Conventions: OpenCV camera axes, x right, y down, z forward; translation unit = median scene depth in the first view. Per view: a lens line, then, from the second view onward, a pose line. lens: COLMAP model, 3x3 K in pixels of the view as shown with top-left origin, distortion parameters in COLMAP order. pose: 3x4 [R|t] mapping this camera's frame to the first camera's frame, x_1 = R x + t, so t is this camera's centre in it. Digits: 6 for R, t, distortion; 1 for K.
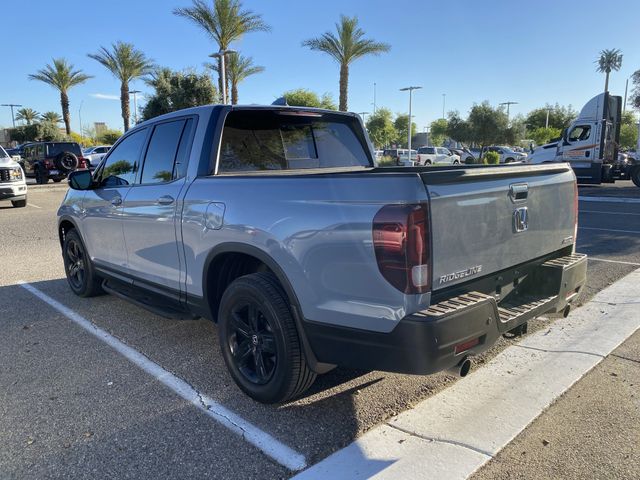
lens RADIAL K [[478.9, 0, 320.0], [0, 478.9, 240.0], [0, 0, 1]] dist [0.007384, 0.004751]
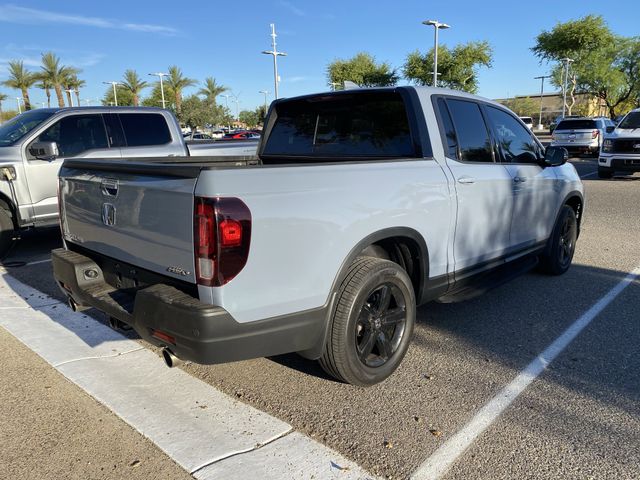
lens RADIAL K [[478.9, 0, 320.0], [0, 478.9, 240.0], [0, 0, 1]] dist [0.007384, 0.004751]
pose [[0.102105, 0.228003, -0.968292, 0.106999], [-0.158520, 0.964670, 0.210435, -0.020236], [0.982062, 0.132007, 0.134641, 0.095995]]
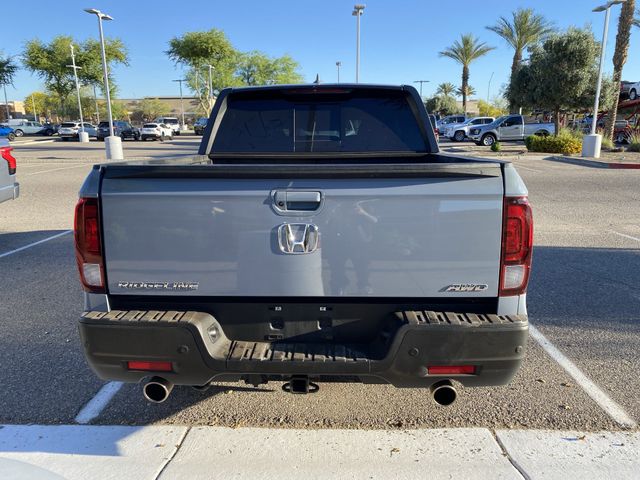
lens RADIAL K [[478.9, 0, 320.0], [0, 478.9, 240.0], [0, 0, 1]] dist [0.007384, 0.004751]
pose [[0.716327, 0.167374, -0.677393, 0.068531], [-0.127336, 0.985859, 0.108937, -0.009047], [0.686048, 0.008221, 0.727510, 0.036615]]
